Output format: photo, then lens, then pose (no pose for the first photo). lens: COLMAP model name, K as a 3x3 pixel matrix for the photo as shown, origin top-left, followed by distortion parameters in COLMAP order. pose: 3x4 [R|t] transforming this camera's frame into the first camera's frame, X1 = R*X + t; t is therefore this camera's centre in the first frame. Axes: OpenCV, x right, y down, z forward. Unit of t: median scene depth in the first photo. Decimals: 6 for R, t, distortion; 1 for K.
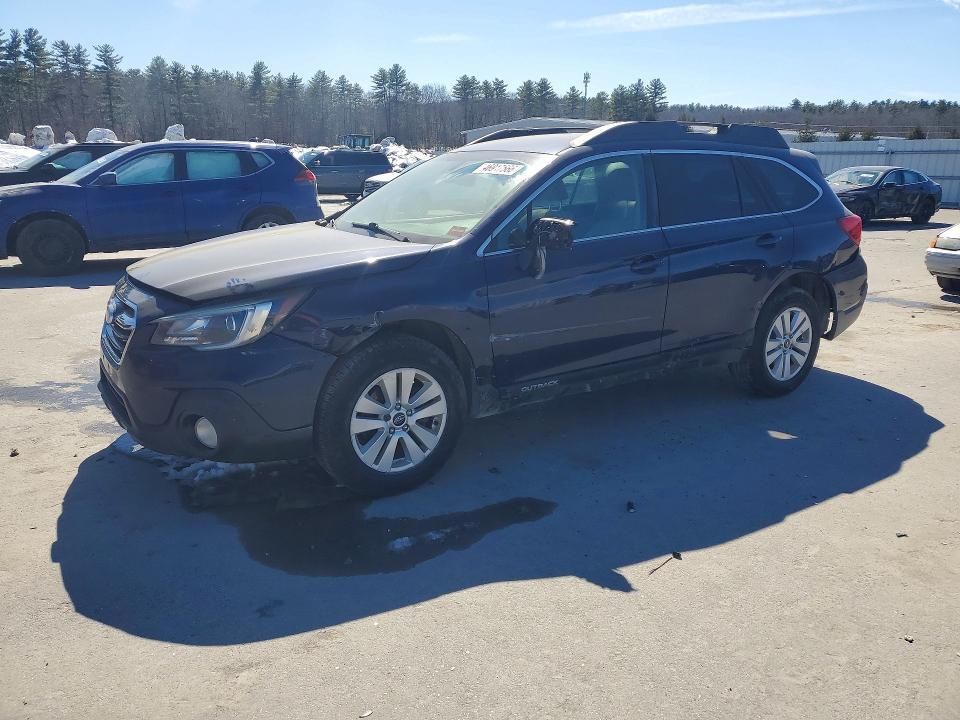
lens RADIAL K [[749.9, 0, 480.0], [0, 749.9, 360.0], [0, 0, 1]] dist [0.019869, 0.008206]
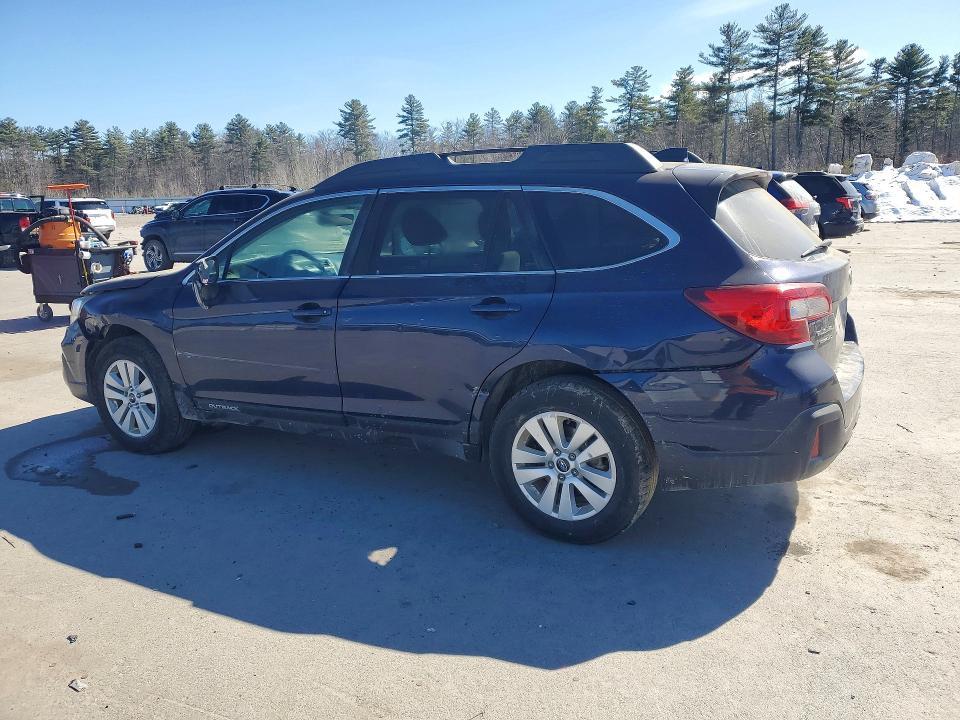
lens RADIAL K [[749.9, 0, 480.0], [0, 749.9, 360.0], [0, 0, 1]] dist [0.019869, 0.008206]
pose [[0.459084, 0.165848, -0.872775, 0.924897], [-0.191302, 0.977828, 0.085185, -0.153029], [0.867551, 0.127857, 0.480632, 0.593656]]
